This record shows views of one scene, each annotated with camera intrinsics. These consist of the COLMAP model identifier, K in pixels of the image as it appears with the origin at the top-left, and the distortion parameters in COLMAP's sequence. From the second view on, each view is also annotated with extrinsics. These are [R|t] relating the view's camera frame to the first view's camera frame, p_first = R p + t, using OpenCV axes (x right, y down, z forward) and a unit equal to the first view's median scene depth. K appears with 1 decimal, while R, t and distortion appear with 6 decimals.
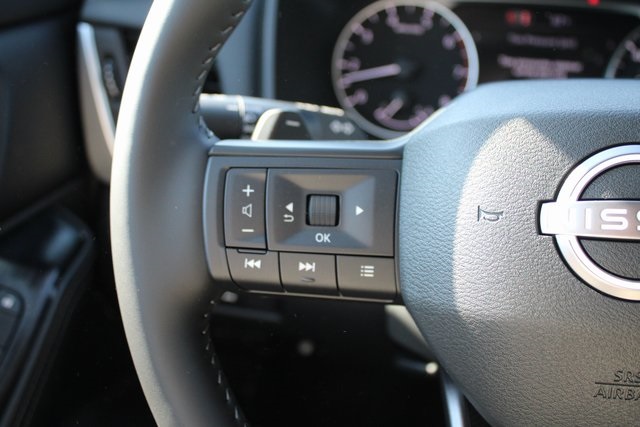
lens RADIAL K [[784.3, 0, 320.6], [0, 784.3, 212.8], [0, 0, 1]] dist [-0.069747, 0.000000]
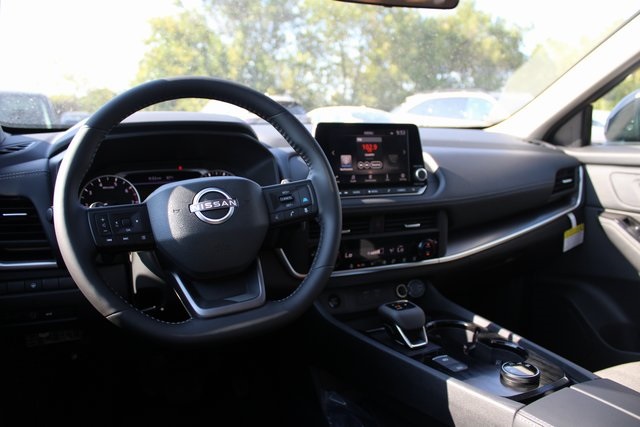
lens RADIAL K [[538.4, 0, 320.3], [0, 538.4, 212.0], [0, 0, 1]] dist [-0.068241, -0.000711]
pose [[0.814397, -0.124424, 0.566812, -0.614836], [0.251912, 0.955714, -0.152154, 0.514186], [-0.522778, 0.266701, 0.809675, -1.304036]]
